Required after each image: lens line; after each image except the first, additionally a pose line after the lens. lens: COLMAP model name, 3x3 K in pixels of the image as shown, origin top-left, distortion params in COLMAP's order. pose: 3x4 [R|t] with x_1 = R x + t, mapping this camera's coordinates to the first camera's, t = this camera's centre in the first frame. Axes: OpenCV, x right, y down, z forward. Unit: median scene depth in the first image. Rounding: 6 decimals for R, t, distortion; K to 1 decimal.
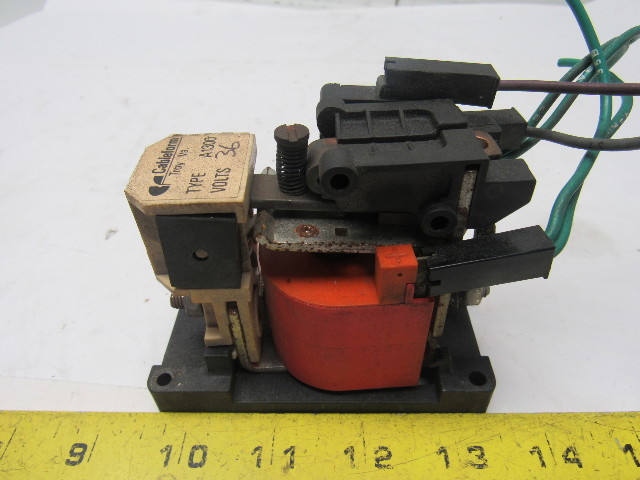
lens RADIAL K [[457.9, 0, 320.0], [0, 457.9, 240.0], [0, 0, 1]] dist [-0.006792, -0.010129]
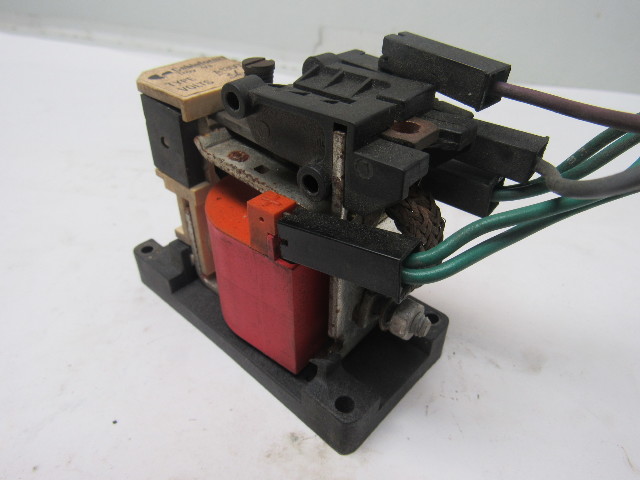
lens RADIAL K [[457.9, 0, 320.0], [0, 457.9, 240.0], [0, 0, 1]] dist [-0.006792, -0.010129]
pose [[0.749024, 0.427552, -0.506125, 0.739978], [-0.462698, 0.884325, 0.062284, -0.002096], [0.474209, 0.187531, 0.860208, 0.217085]]
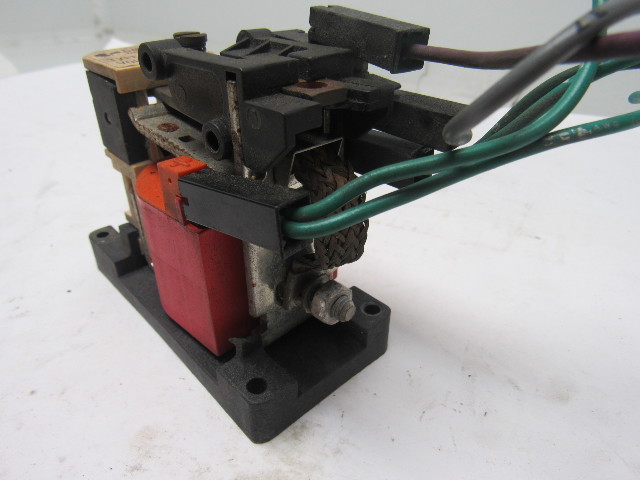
lens RADIAL K [[457.9, 0, 320.0], [0, 457.9, 240.0], [0, 0, 1]] dist [-0.006792, -0.010129]
pose [[0.696335, 0.412439, -0.587377, 0.951217], [-0.493660, 0.869291, 0.025158, 0.006035], [0.520978, 0.272446, 0.808922, 0.404711]]
